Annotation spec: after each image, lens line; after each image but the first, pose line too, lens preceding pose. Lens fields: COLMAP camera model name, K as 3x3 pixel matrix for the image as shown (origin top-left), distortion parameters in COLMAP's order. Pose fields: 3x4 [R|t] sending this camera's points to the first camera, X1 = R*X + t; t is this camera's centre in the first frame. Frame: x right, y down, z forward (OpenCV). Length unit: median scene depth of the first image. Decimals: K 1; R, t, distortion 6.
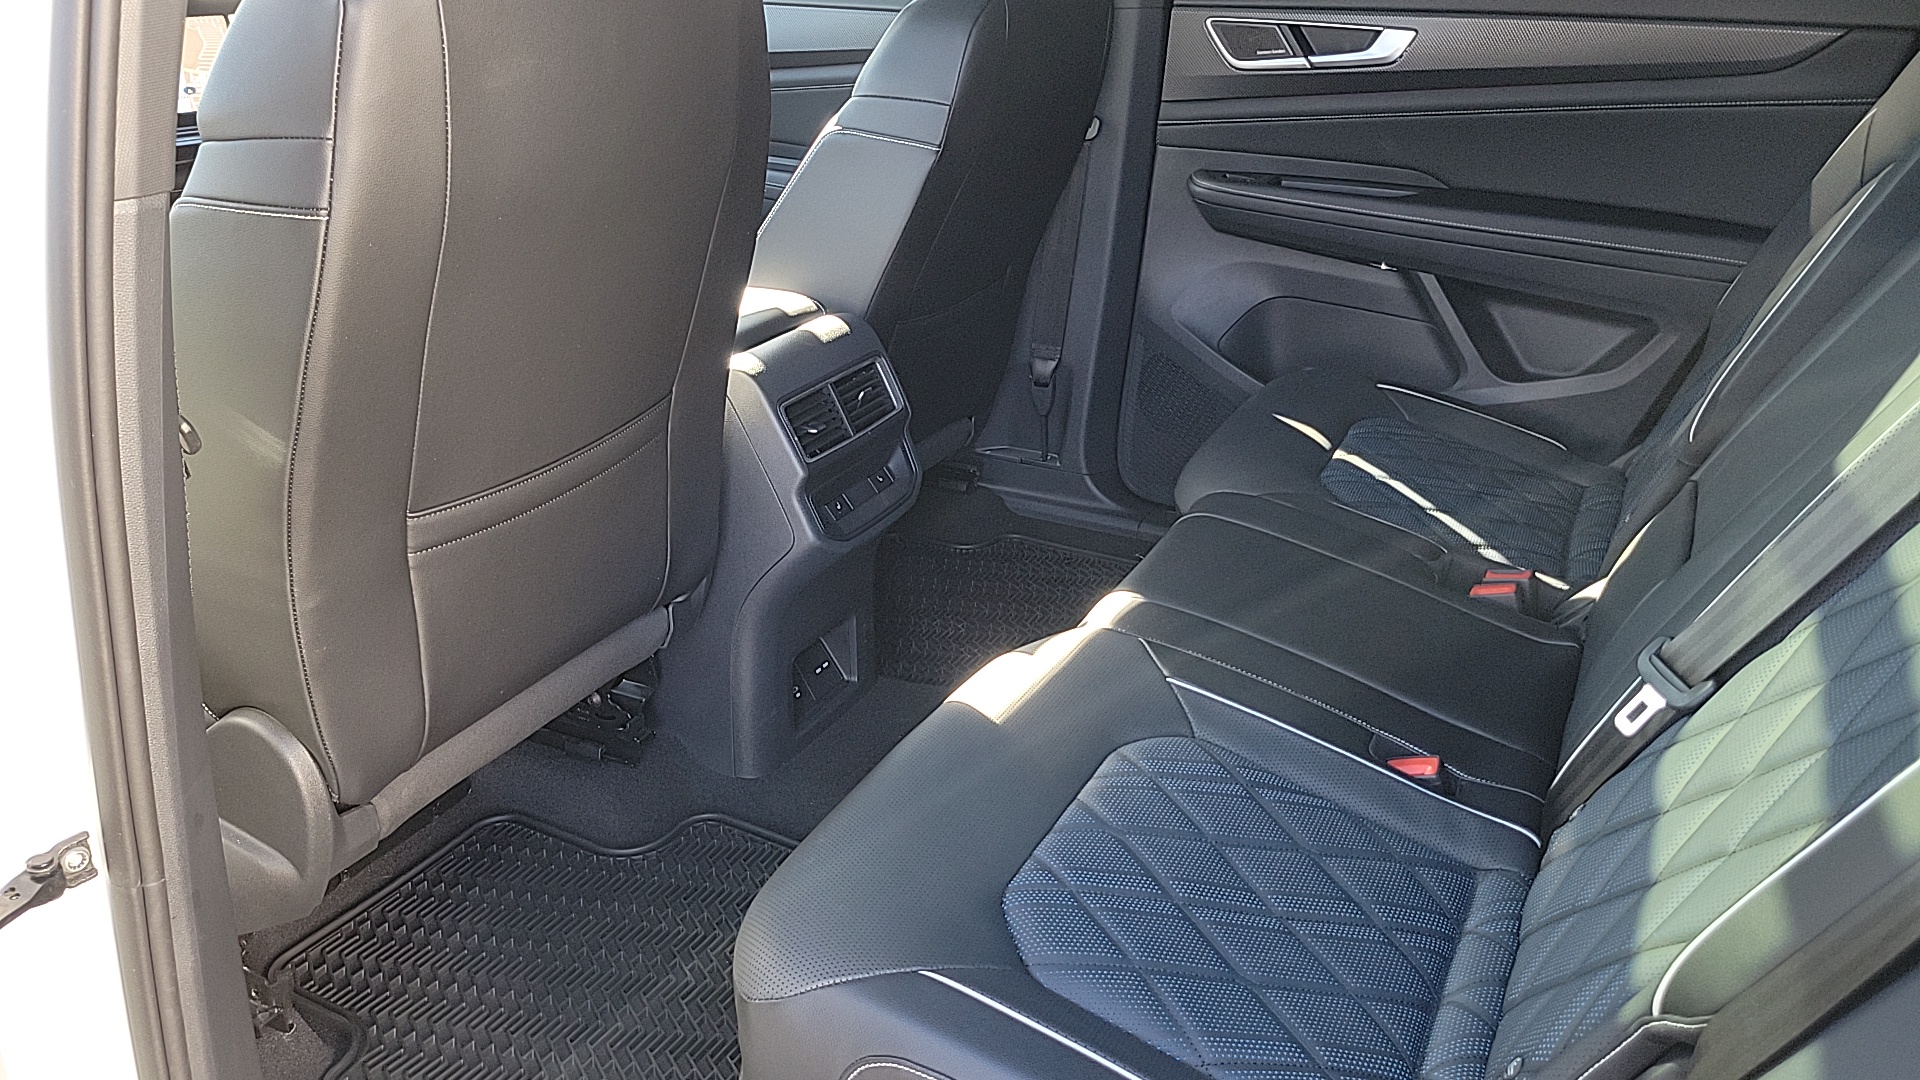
lens RADIAL K [[1442.7, 0, 956.4], [0, 1442.7, 562.4], [0, 0, 1]] dist [0.048058, -0.038559]
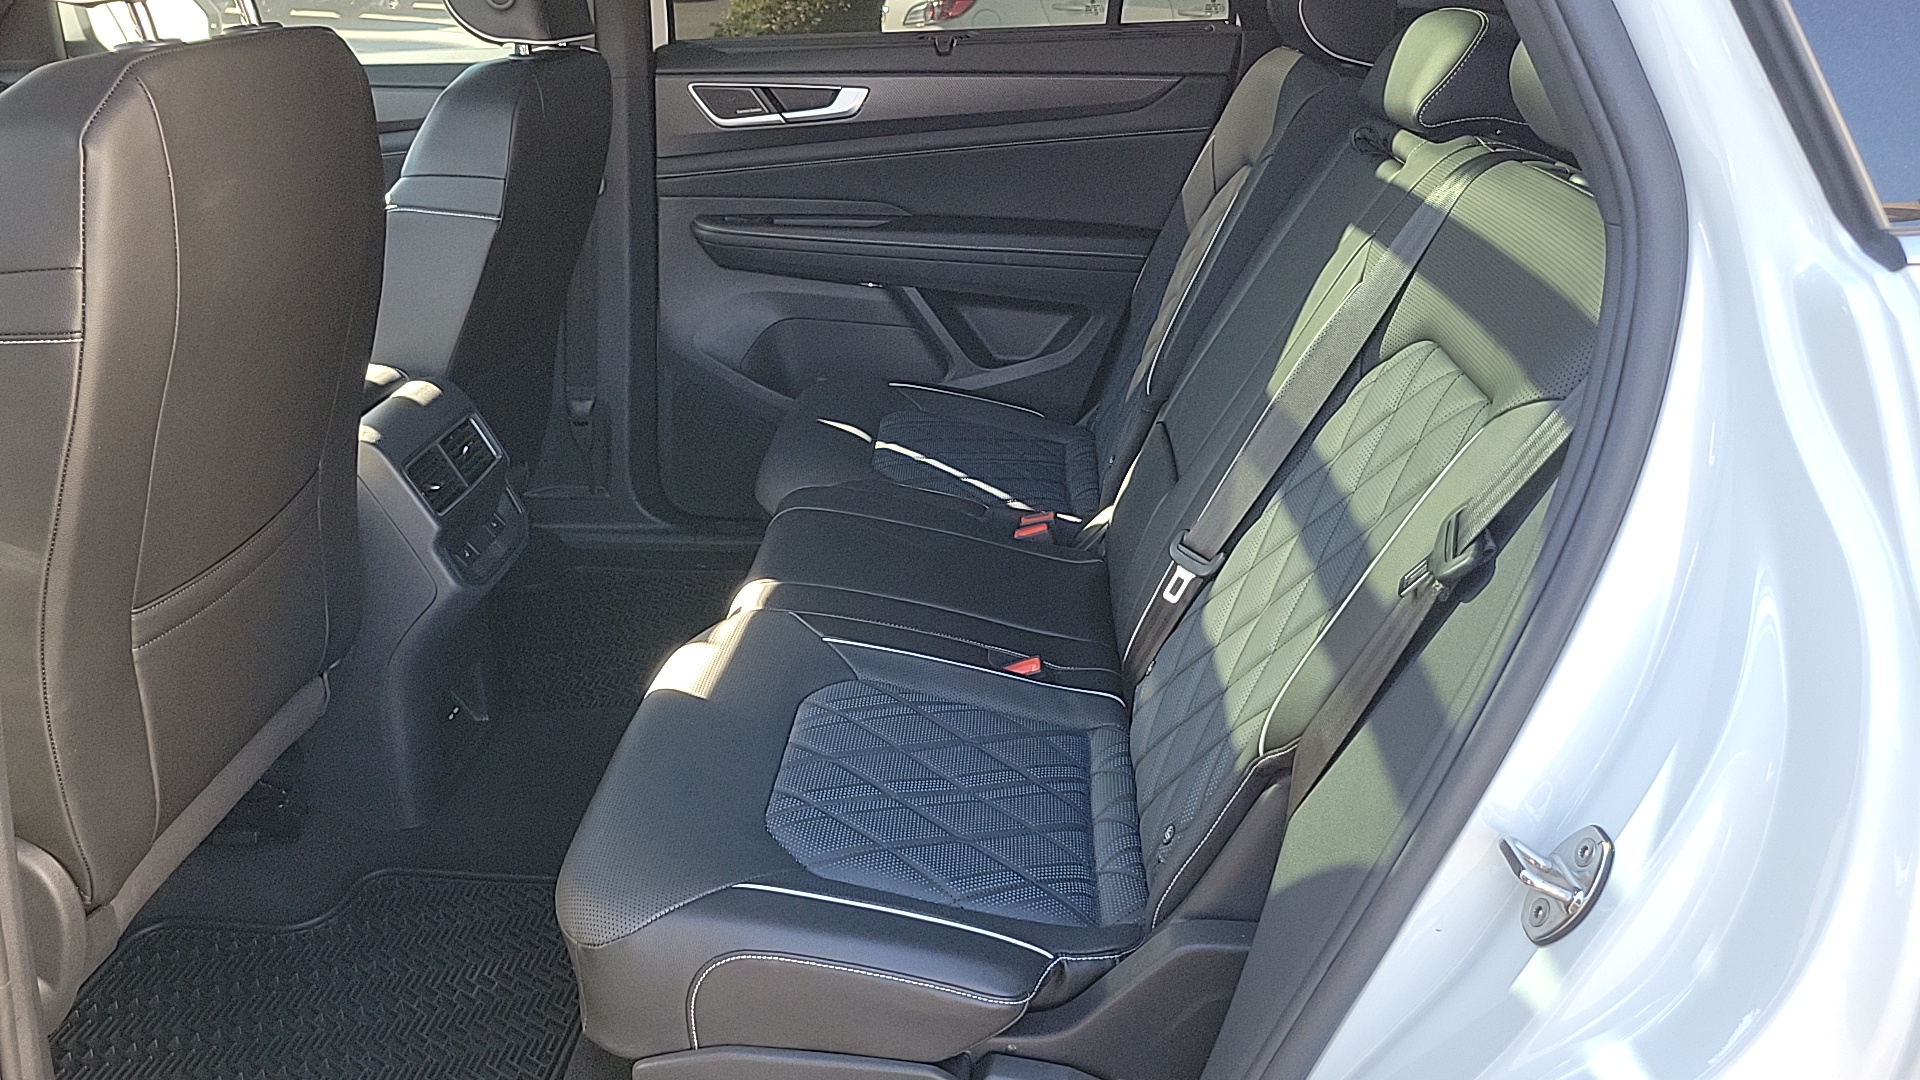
lens RADIAL K [[1450.2, 0, 950.0], [0, 1450.2, 534.4], [0, 0, 1]] dist [0.032722, -0.016325]
pose [[0.916428, -0.161787, 0.366040, -0.151023], [0.175412, 0.984487, -0.004032, 0.014415], [-0.359709, 0.067903, 0.930590, -0.139475]]
